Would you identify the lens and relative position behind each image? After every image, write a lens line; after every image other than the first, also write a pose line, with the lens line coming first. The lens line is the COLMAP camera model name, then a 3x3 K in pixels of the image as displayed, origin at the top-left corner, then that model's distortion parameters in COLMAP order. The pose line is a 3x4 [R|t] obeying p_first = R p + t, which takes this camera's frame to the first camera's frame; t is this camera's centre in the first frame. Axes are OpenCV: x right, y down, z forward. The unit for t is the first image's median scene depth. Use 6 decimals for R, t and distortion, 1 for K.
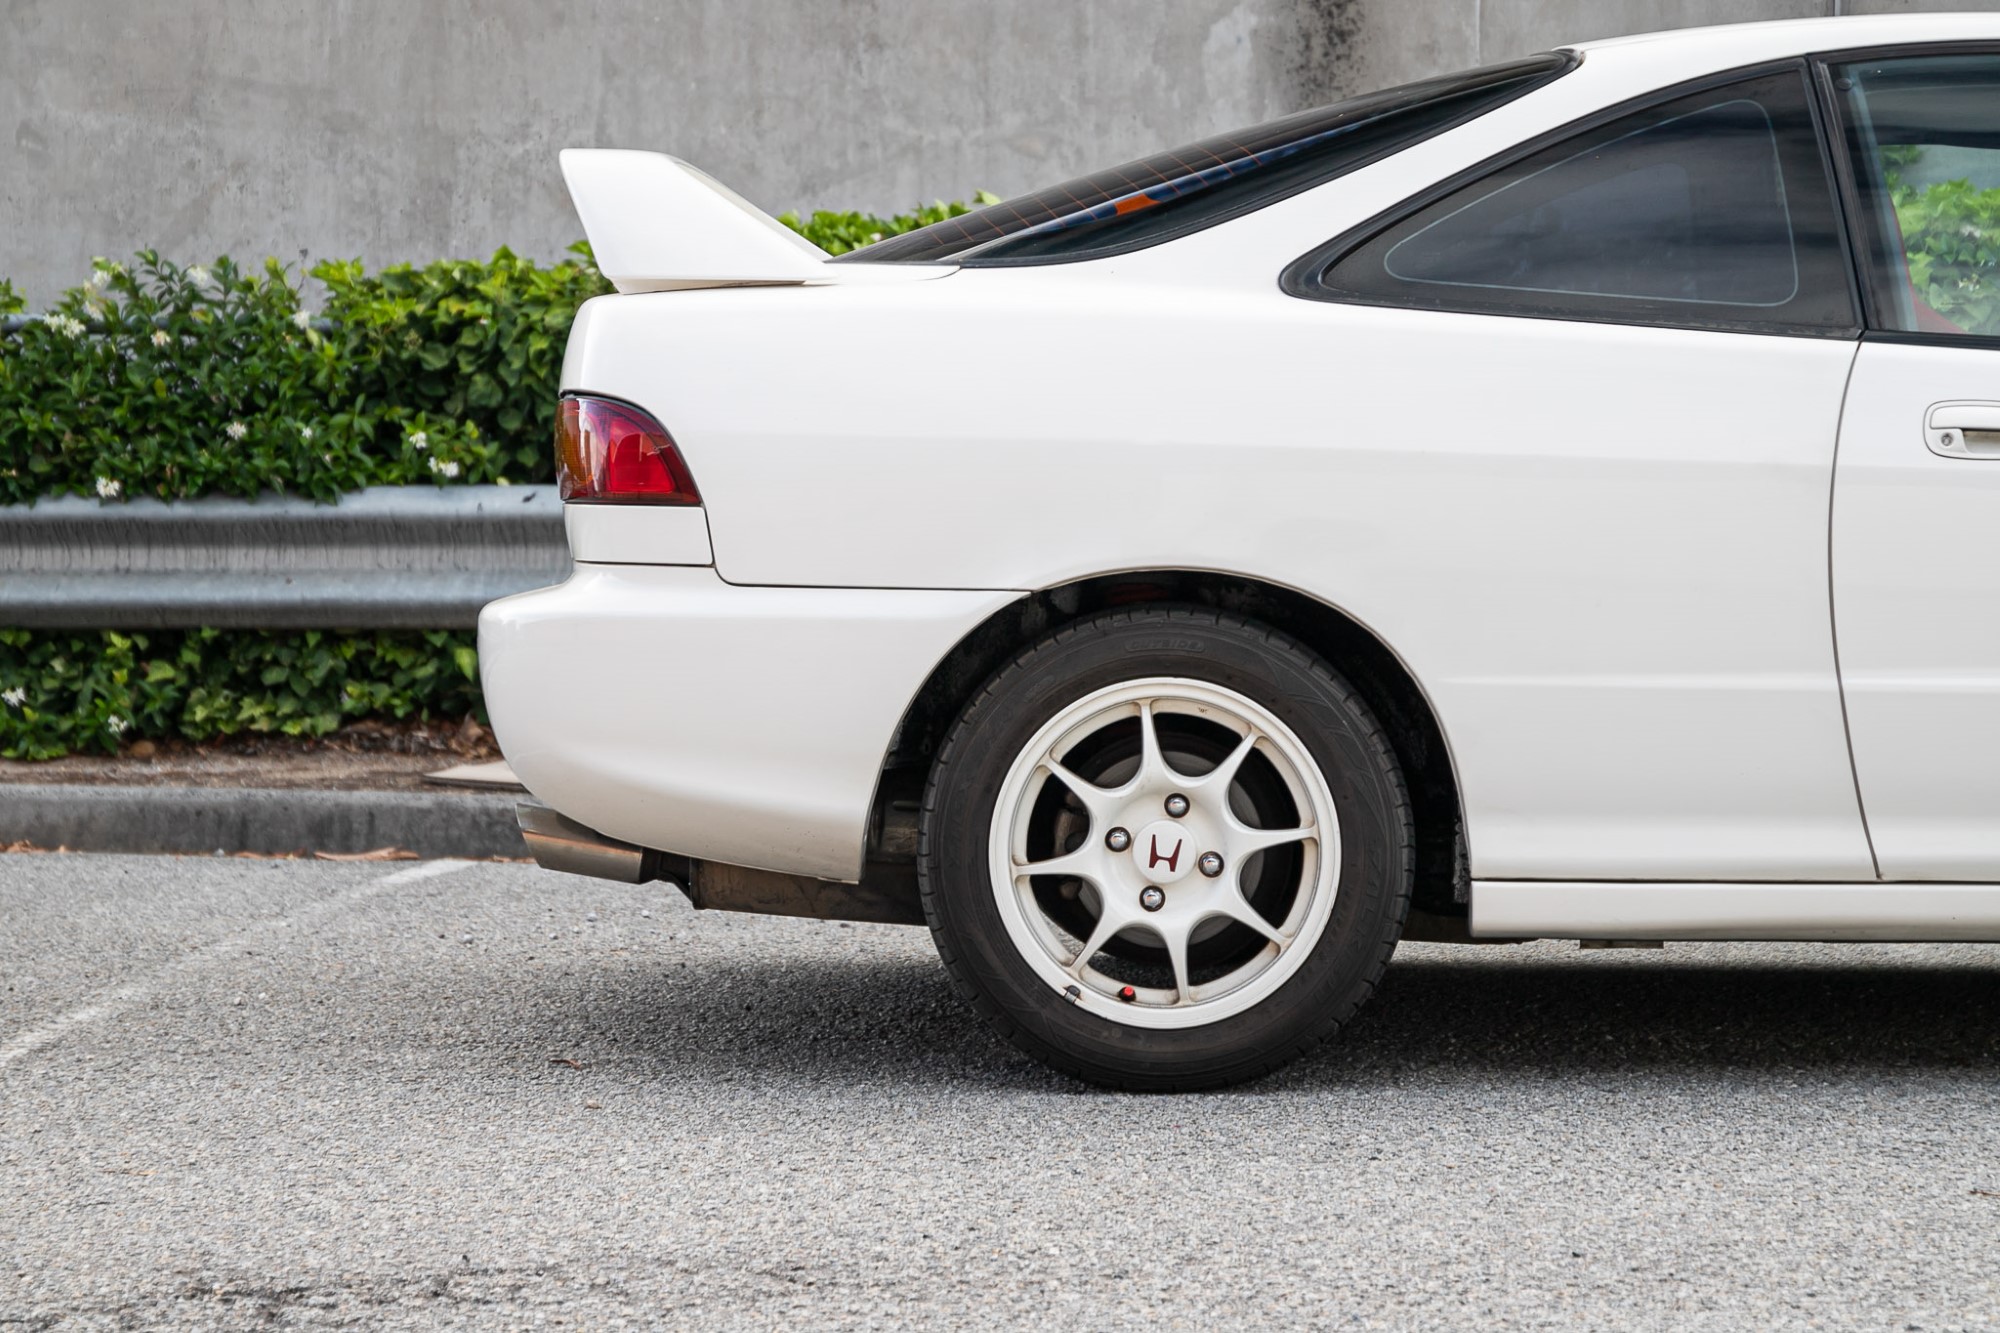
lens RADIAL K [[5313.2, 0, 1000.0], [0, 5313.2, 666.5], [0, 0, 1]] dist [0.340436, -0.302736]
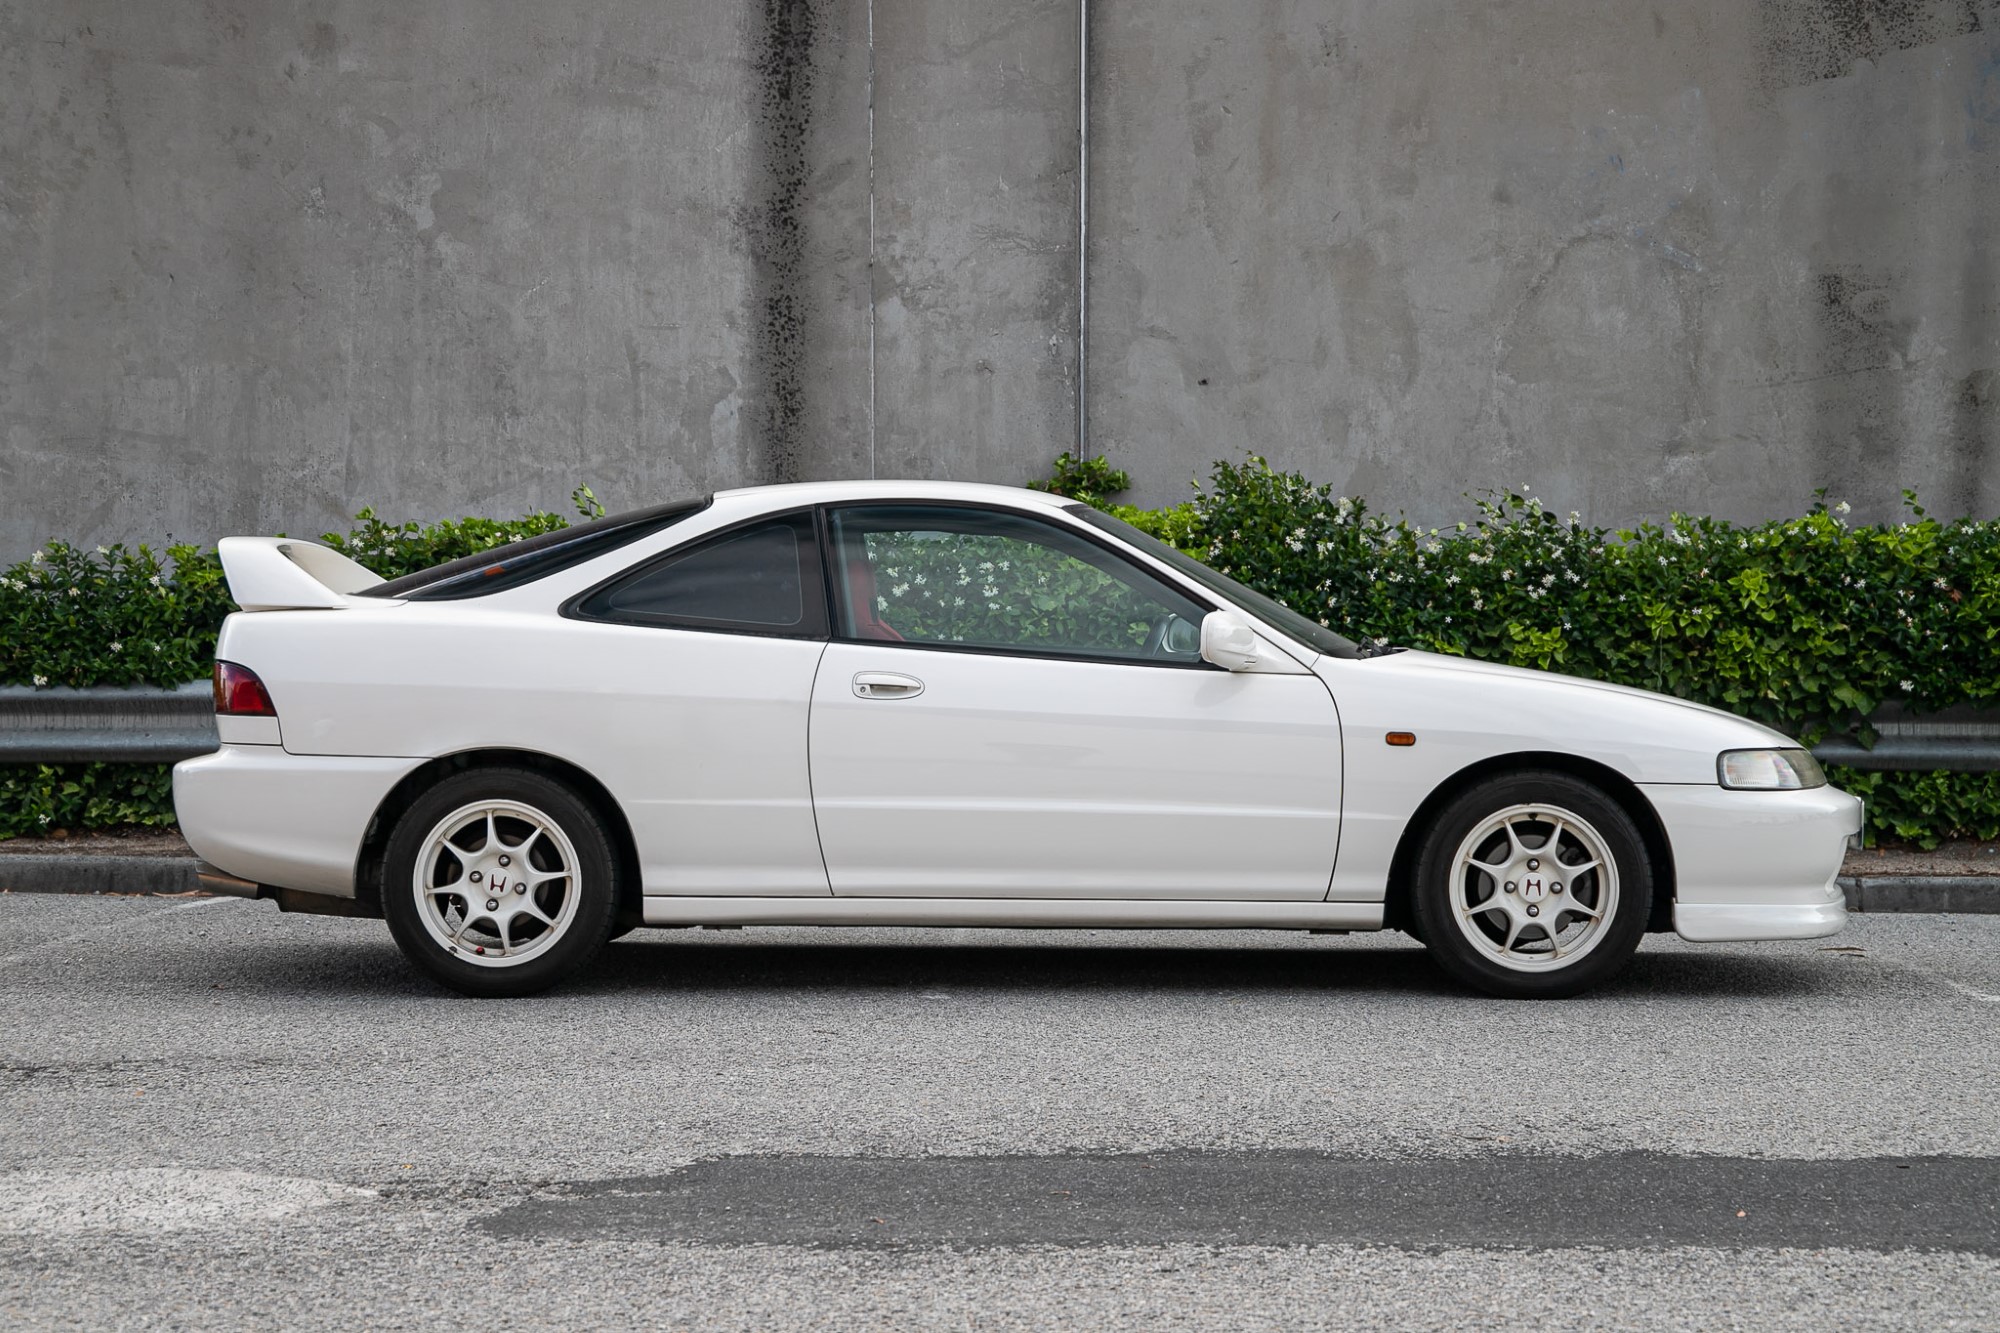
lens RADIAL K [[4174.9, 0, 1000.2], [0, 4174.9, 688.5], [0, 0, 1]] dist [0.155913, 0.402243]
pose [[0.999315, 0.004298, 0.036758, 0.089246], [-0.003568, 0.999795, -0.019908, -0.005056], [-0.036836, 0.019764, 0.999126, -0.349210]]
